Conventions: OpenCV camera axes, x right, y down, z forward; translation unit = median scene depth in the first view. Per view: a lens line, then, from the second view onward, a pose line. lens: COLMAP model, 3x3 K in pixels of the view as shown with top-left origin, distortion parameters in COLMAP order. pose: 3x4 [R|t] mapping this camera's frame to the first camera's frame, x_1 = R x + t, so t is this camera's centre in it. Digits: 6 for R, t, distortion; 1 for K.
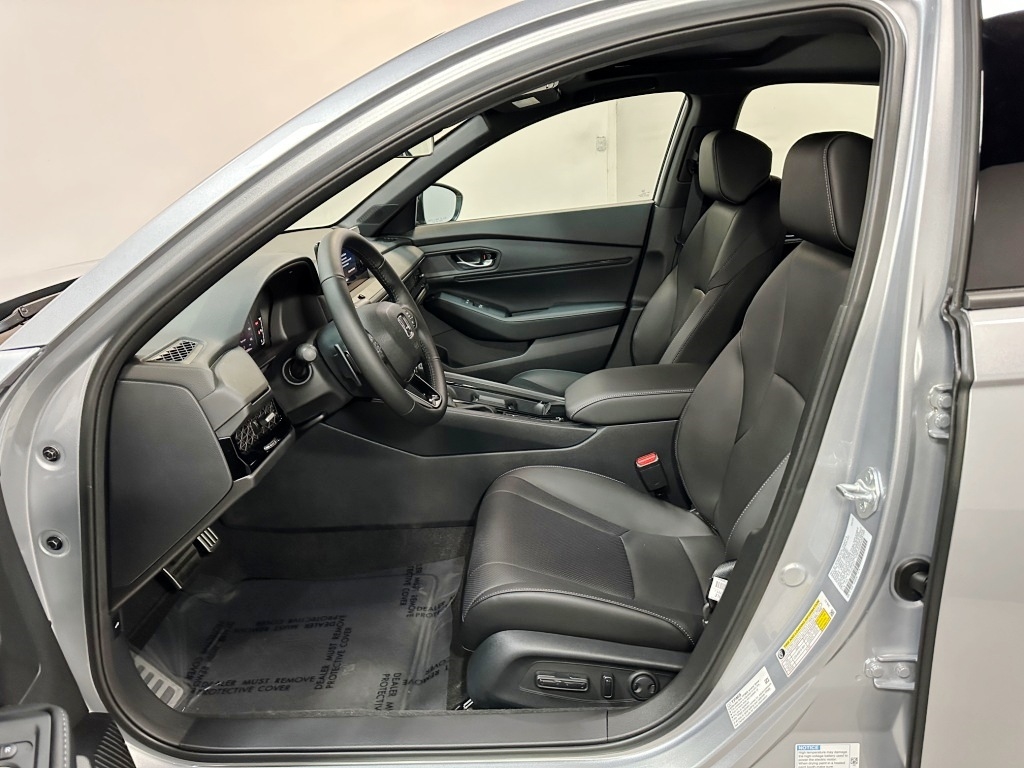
lens RADIAL K [[712.5, 0, 512.0], [0, 712.5, 384.0], [0, 0, 1]] dist [-0.006094, -0.005313]
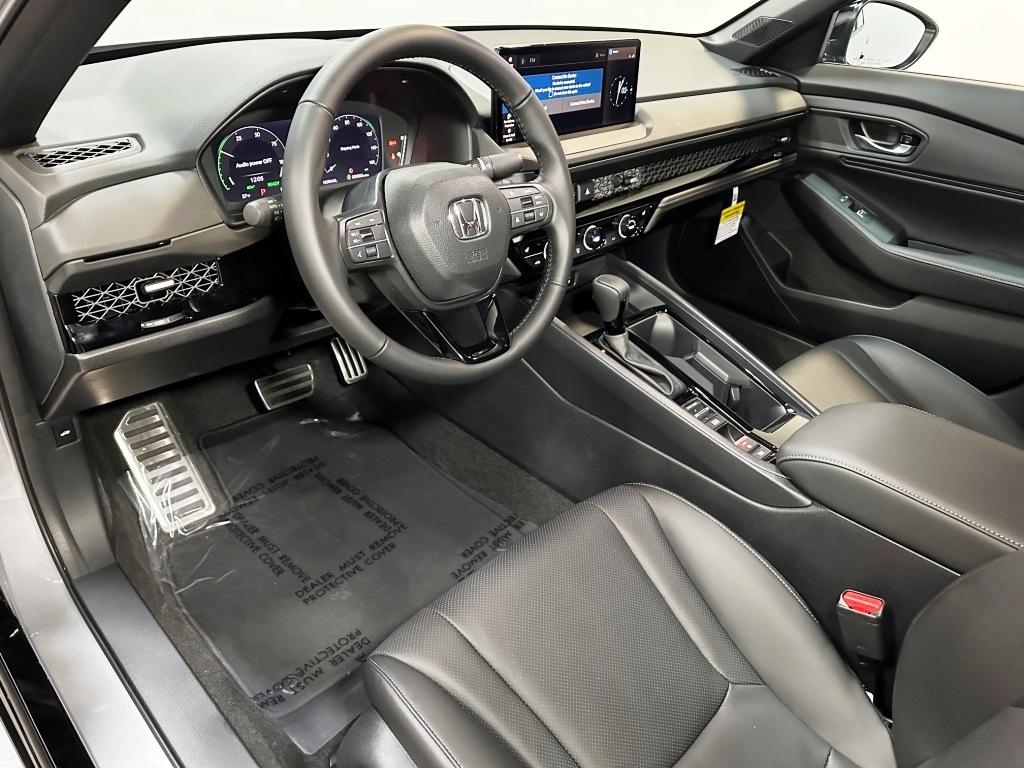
lens RADIAL K [[712.5, 0, 512.0], [0, 712.5, 384.0], [0, 0, 1]] dist [-0.006094, -0.005313]
pose [[0.727026, 0.454799, -0.514385, 0.155809], [-0.316352, 0.886789, 0.336936, -0.106483], [0.609389, -0.082235, 0.788595, 0.339676]]
